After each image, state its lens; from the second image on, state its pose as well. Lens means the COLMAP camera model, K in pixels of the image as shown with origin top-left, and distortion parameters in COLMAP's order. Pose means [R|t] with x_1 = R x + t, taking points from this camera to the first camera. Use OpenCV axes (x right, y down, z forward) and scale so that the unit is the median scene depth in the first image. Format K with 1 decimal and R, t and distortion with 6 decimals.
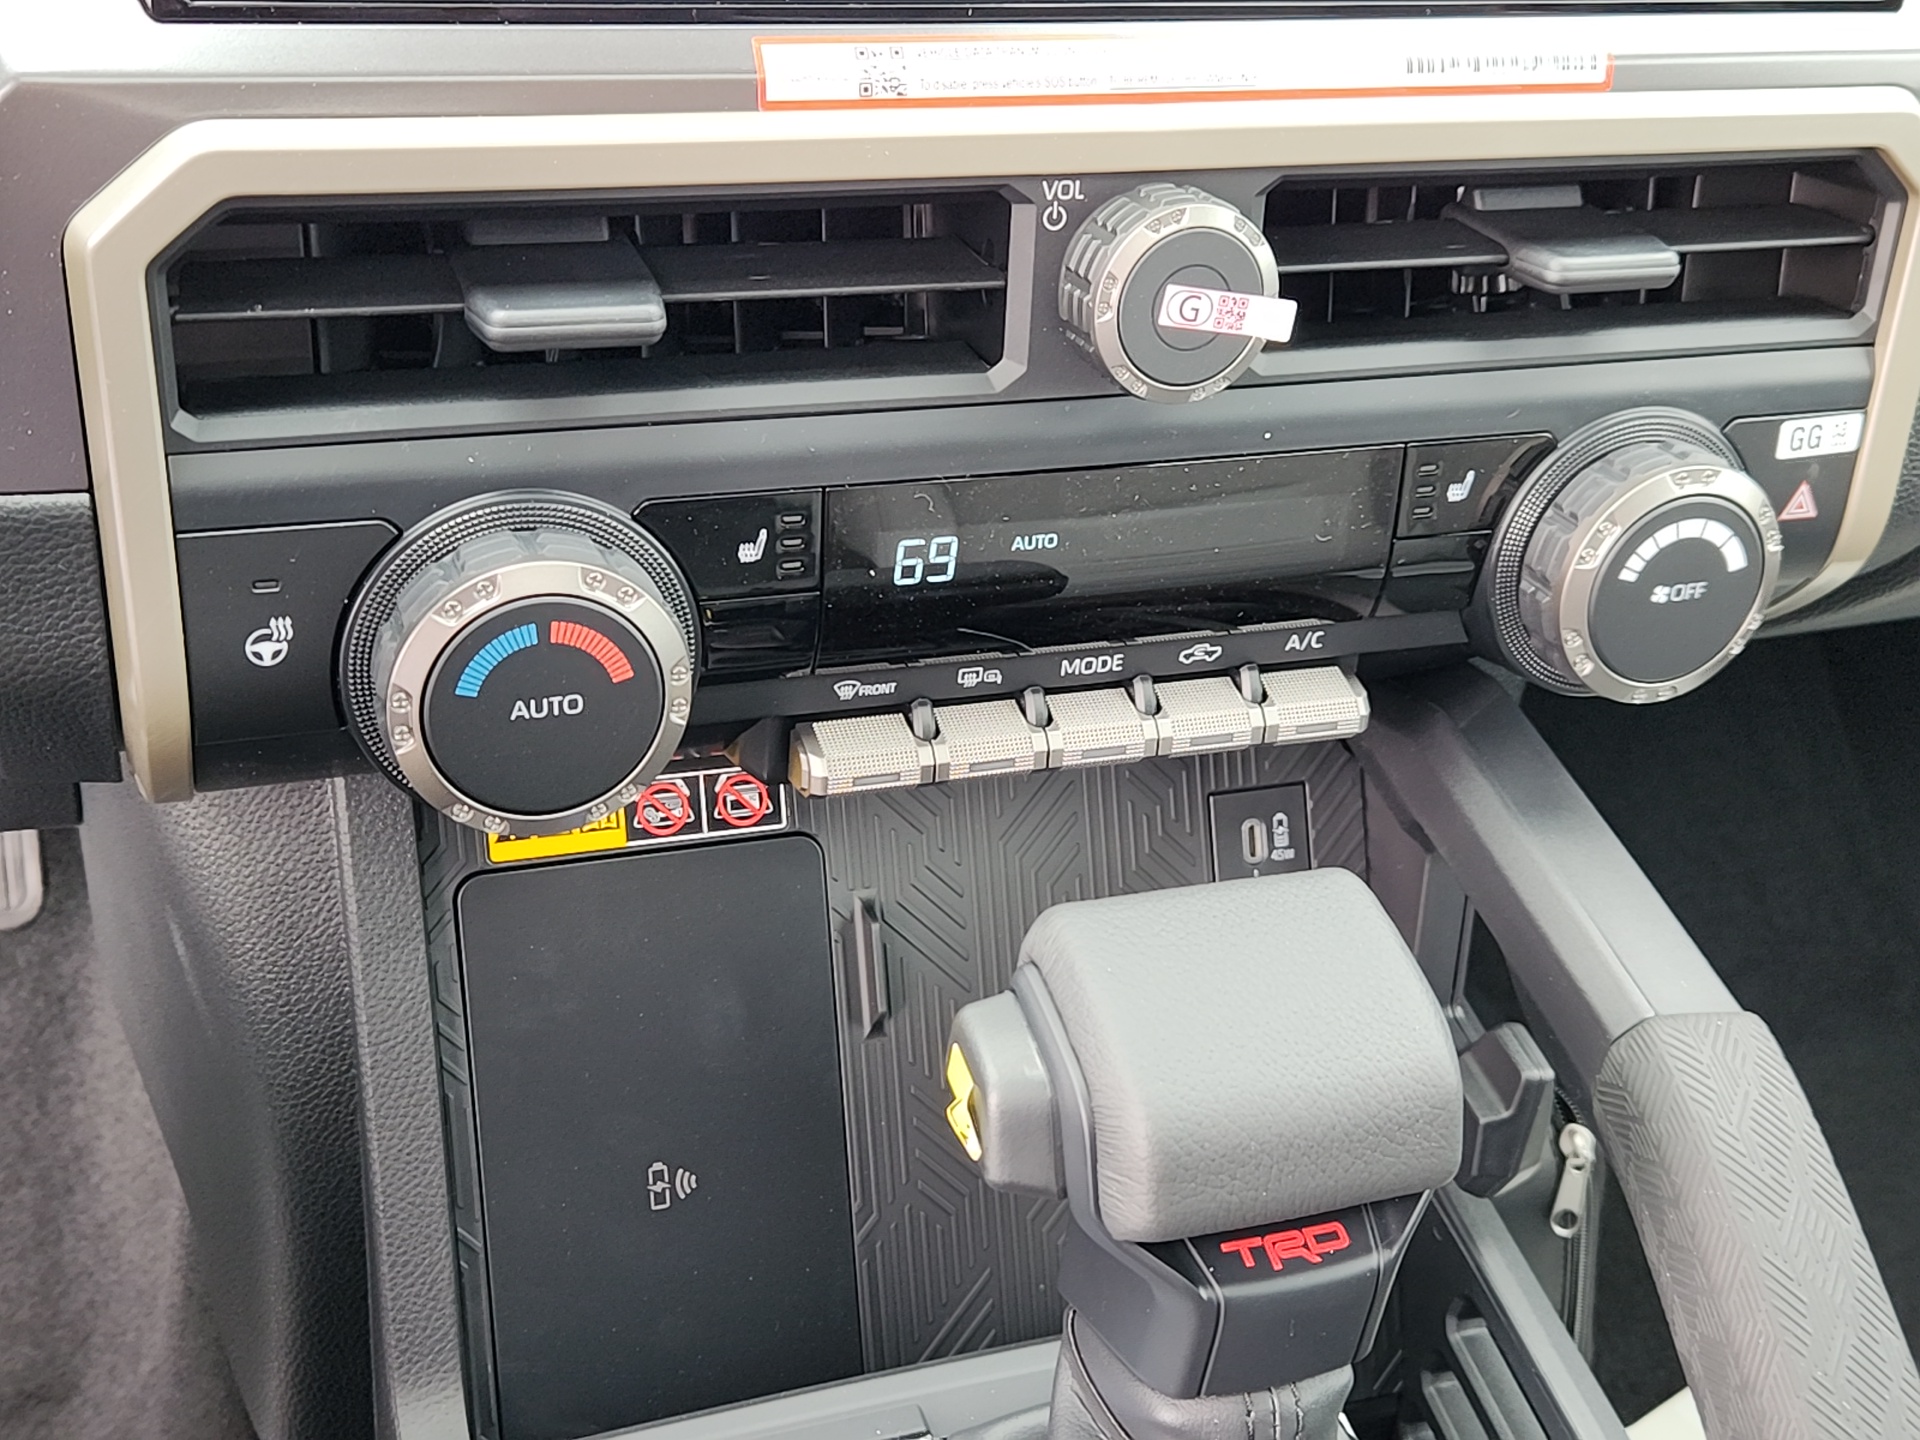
lens RADIAL K [[2273.4, 0, 958.6], [0, 2273.4, 727.6], [0, 0, 1]] dist [0.061687, 0.000000]
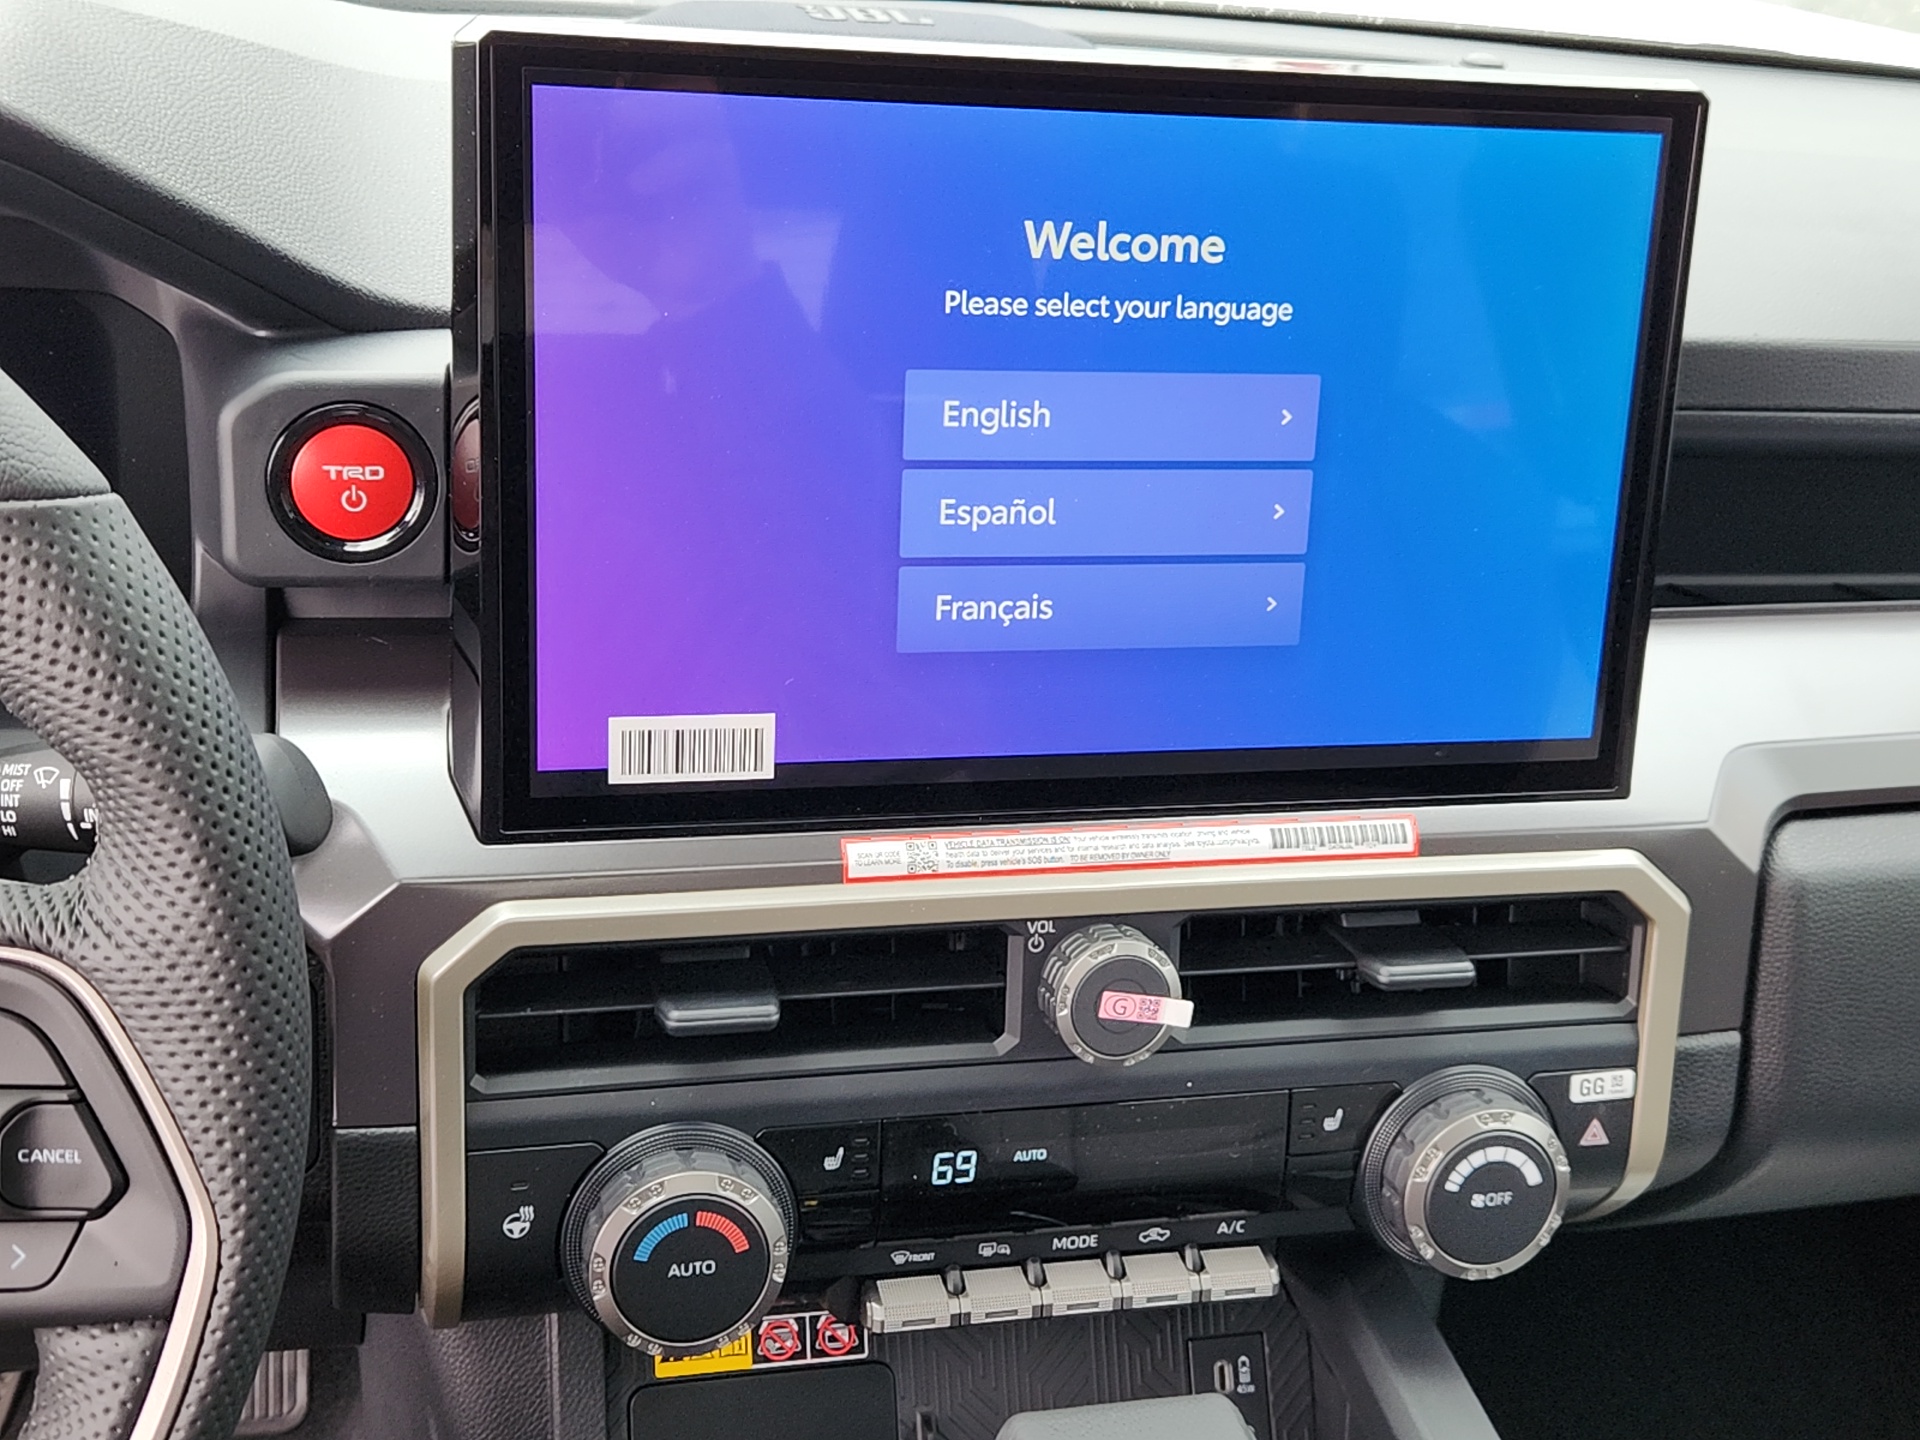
lens RADIAL K [[2208.7, 0, 952.3], [0, 2208.7, 726.4], [0, 0, 1]] dist [0.072503, 0.000000]
pose [[0.995989, -0.001070, -0.089474, 0.107585], [-0.020096, 0.971708, -0.235329, -0.012912], [0.087194, 0.236183, 0.967788, -0.434738]]
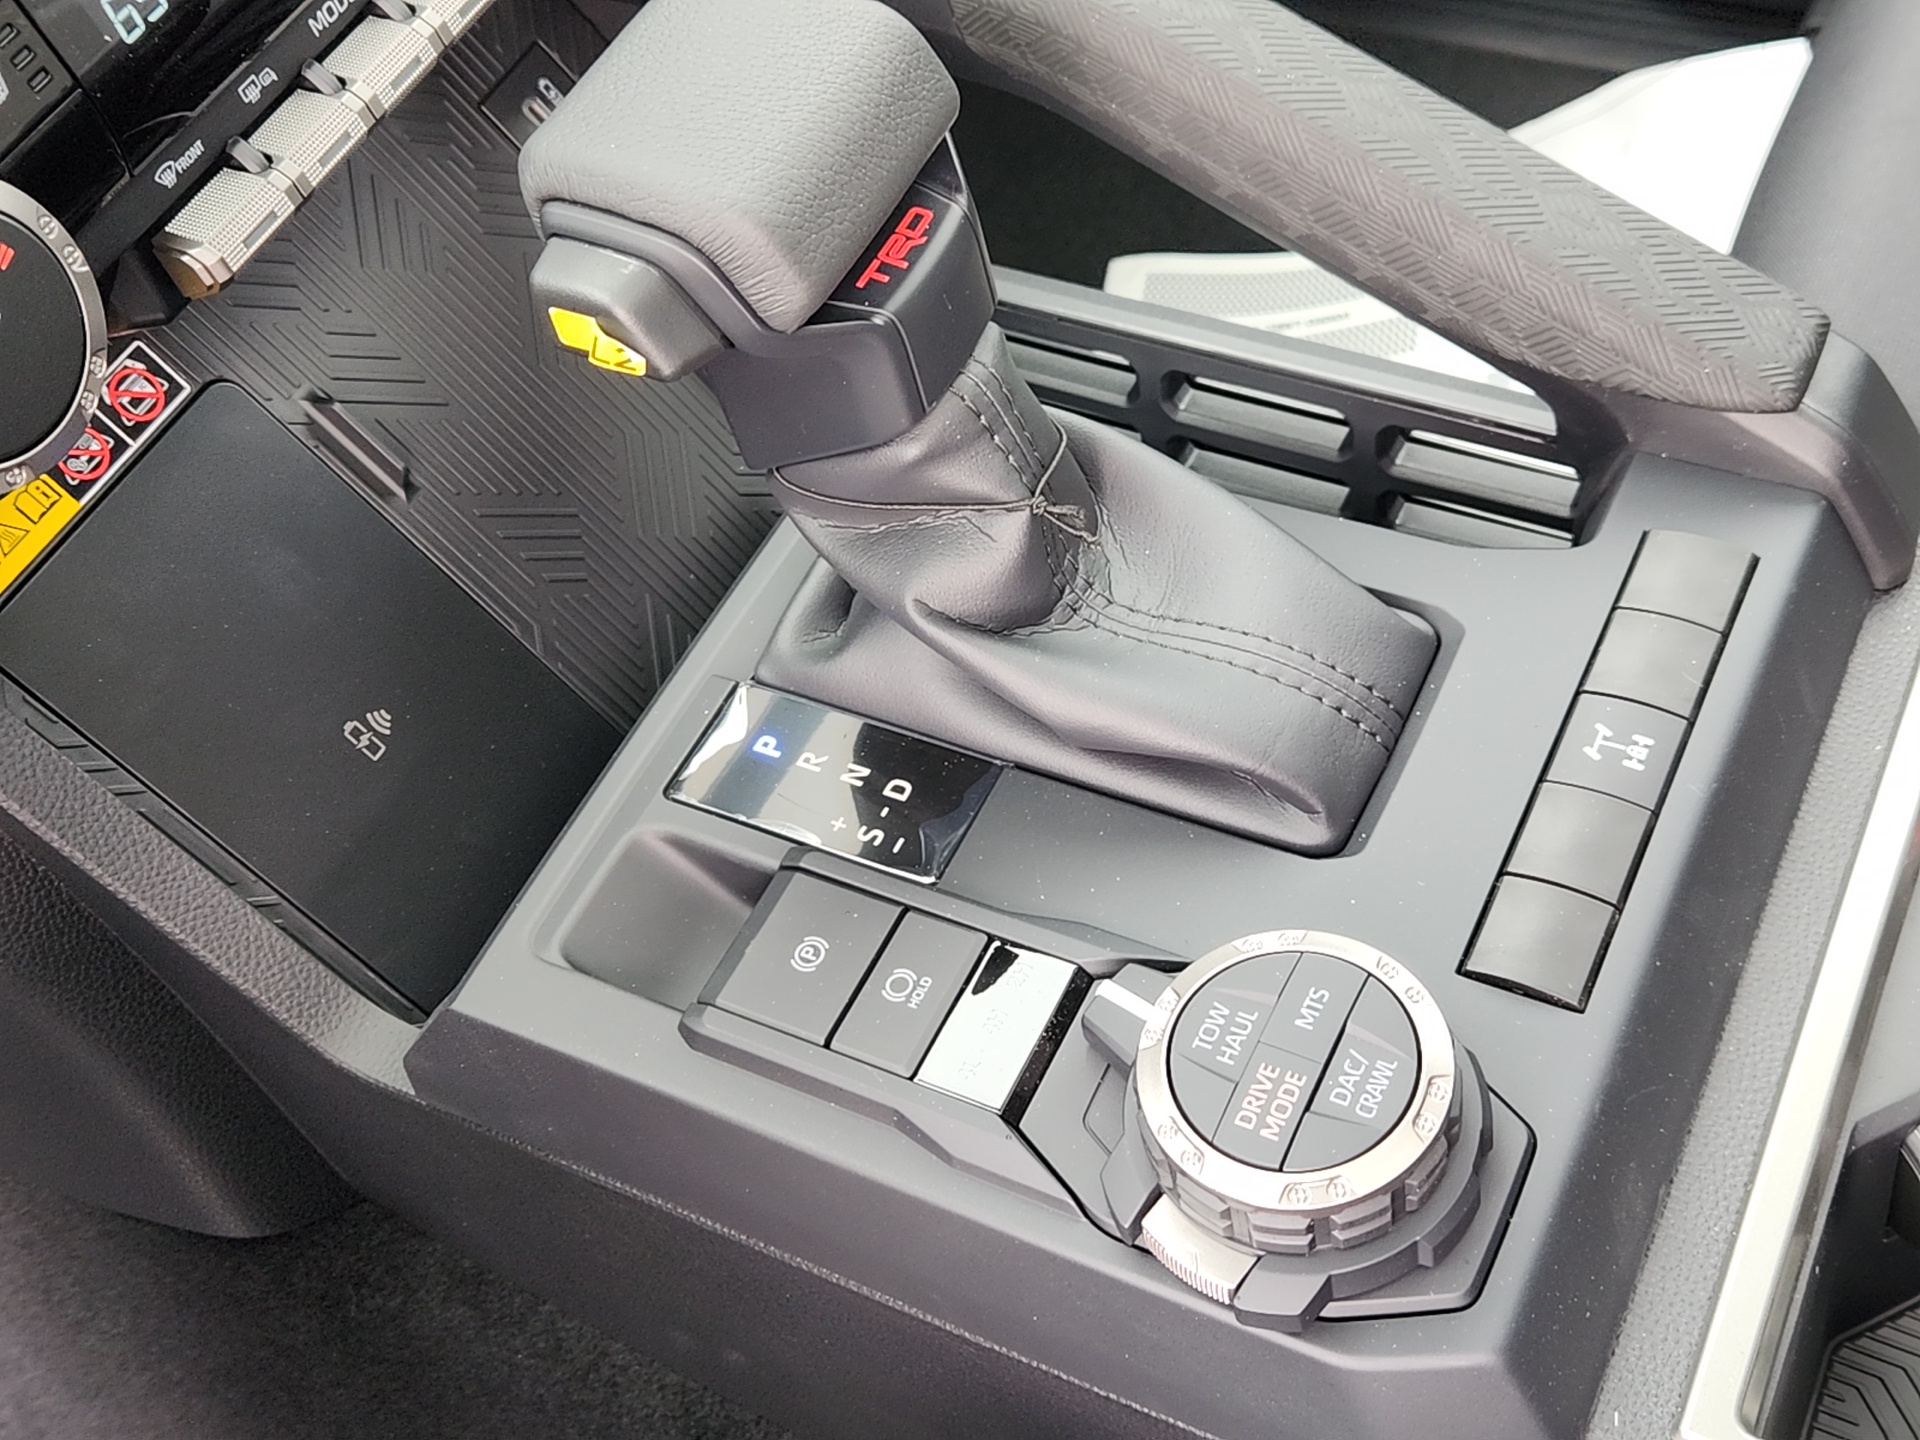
lens RADIAL K [[2273.4, 0, 967.0], [0, 2273.4, 708.6], [0, 0, 1]] dist [0.061687, 0.000000]
pose [[0.678556, -0.694719, 0.238594, -0.200470], [0.629647, 0.717393, 0.298146, 0.065418], [-0.378293, -0.052078, 0.924220, -0.027490]]
